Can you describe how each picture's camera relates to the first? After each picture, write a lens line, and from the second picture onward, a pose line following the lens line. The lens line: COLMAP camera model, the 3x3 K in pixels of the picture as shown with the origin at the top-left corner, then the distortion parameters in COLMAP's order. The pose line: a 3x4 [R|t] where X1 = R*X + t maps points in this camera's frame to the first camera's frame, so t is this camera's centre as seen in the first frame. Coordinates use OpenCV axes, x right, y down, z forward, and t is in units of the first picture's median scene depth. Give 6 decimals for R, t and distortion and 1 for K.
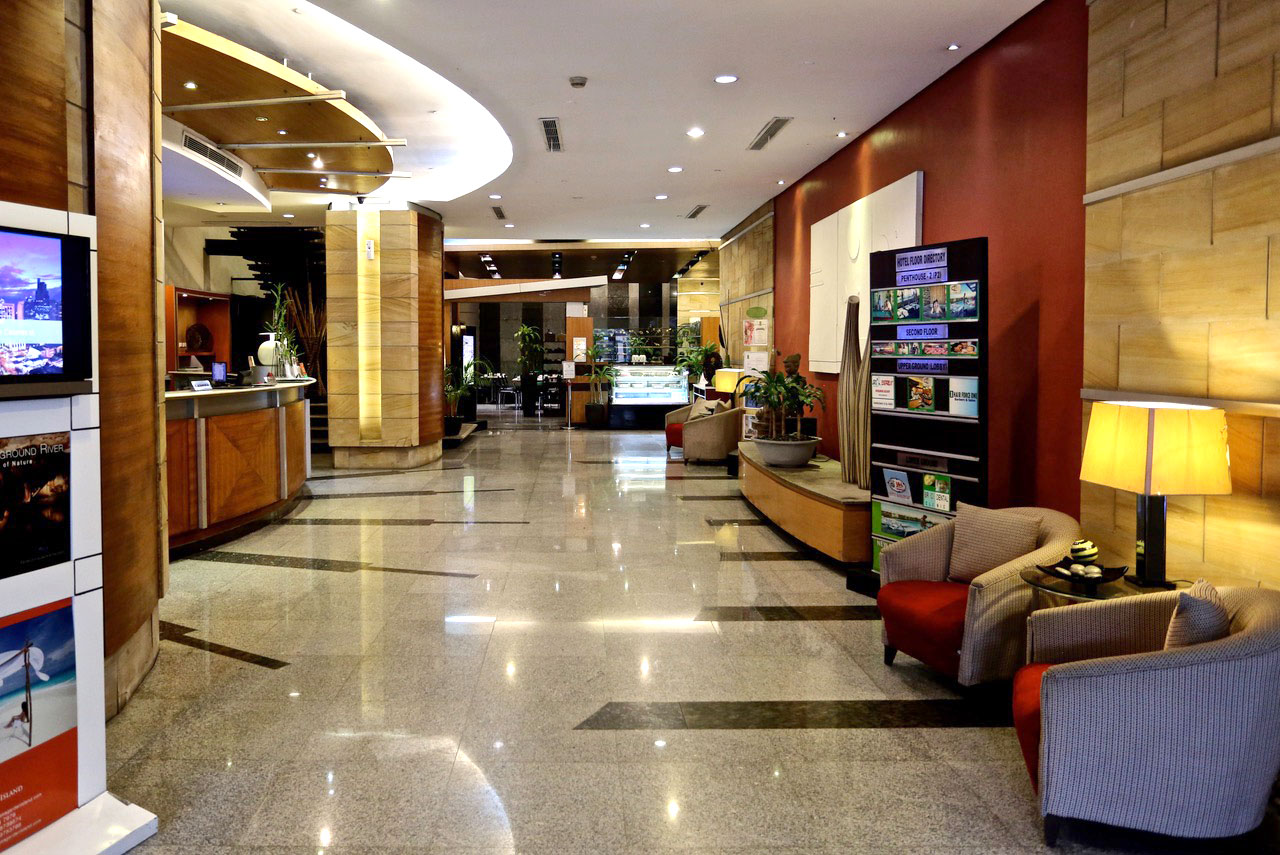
lens RADIAL K [[976.8, 0, 638.4], [0, 976.8, 391.1], [0, 0, 1]] dist [-0.062168, 0.040741]
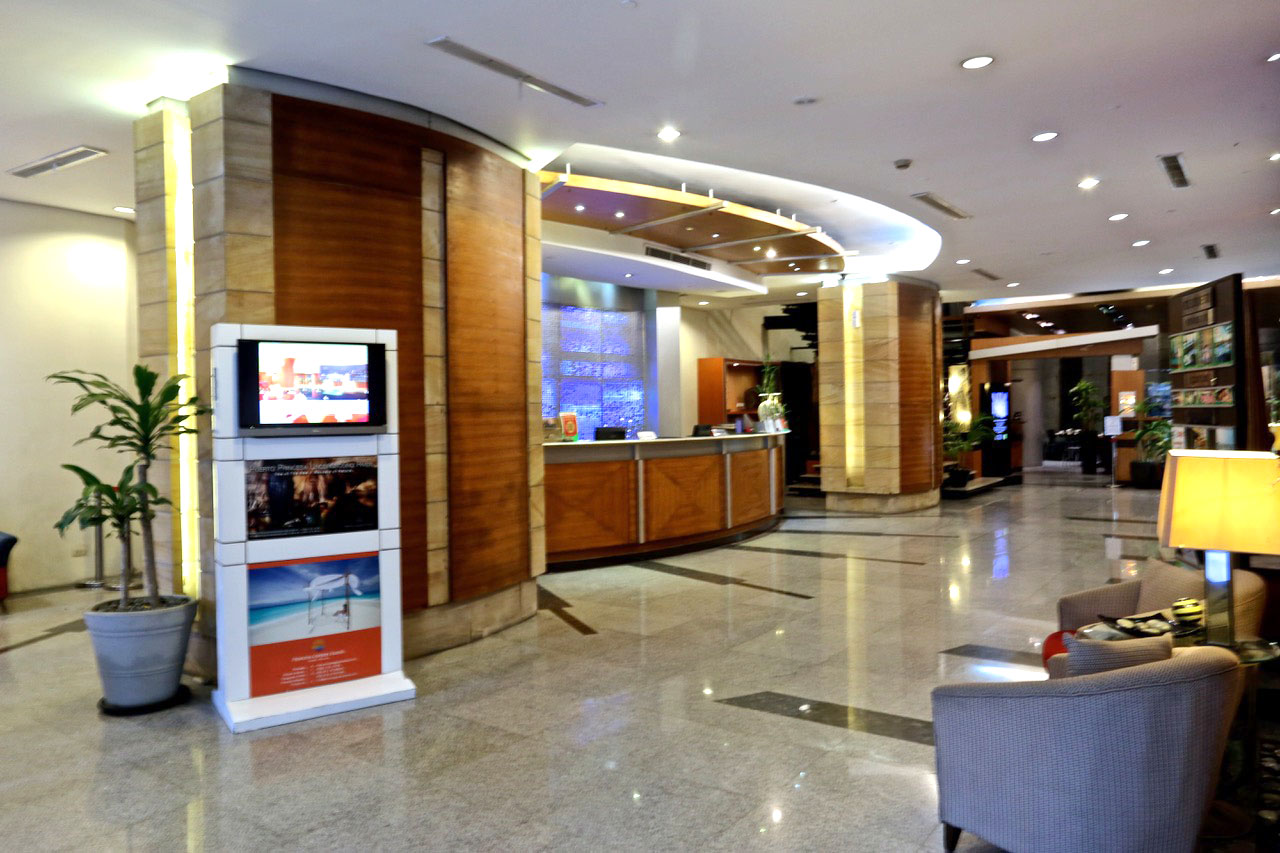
lens RADIAL K [[934.6, 0, 640.0], [0, 934.6, 426.5], [0, 0, 1]] dist [-0.033865, 0.002283]
pose [[0.792529, -0.001791, -0.609832, 0.190230], [-0.012283, 0.999746, -0.018899, 0.003694], [0.609711, 0.022468, 0.792305, -0.012609]]
